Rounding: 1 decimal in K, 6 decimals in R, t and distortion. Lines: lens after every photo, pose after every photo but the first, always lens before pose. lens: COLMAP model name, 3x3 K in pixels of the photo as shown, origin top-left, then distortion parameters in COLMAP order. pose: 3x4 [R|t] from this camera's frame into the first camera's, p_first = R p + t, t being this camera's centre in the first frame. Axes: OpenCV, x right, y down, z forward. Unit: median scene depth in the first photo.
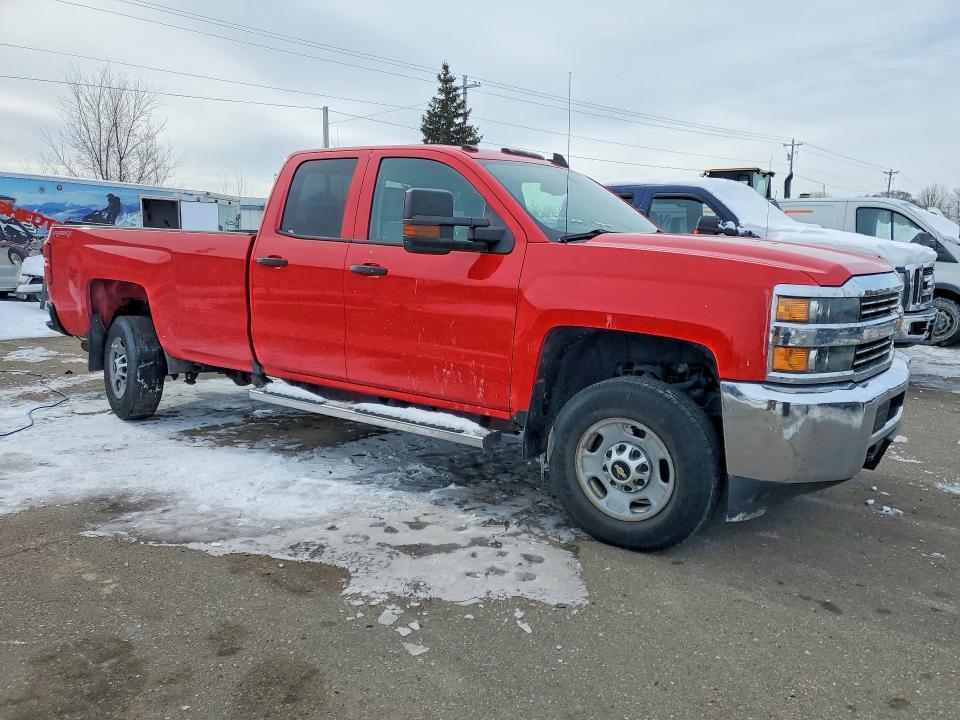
lens RADIAL K [[761.0, 0, 480.0], [0, 761.0, 360.0], [0, 0, 1]] dist [0.011942, 0.006467]
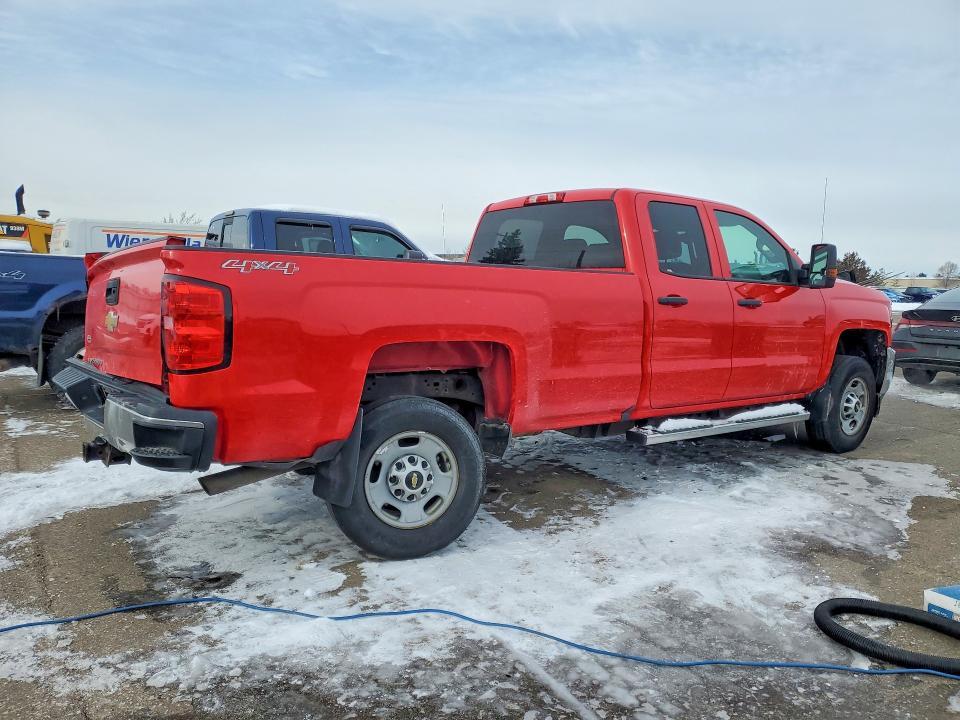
lens RADIAL K [[761.0, 0, 480.0], [0, 761.0, 360.0], [0, 0, 1]] dist [0.011942, 0.006467]
pose [[0.283707, -0.103457, 0.953314, -1.344133], [0.124065, 0.989767, 0.070491, -0.157370], [-0.950851, 0.098274, 0.293639, 0.972636]]
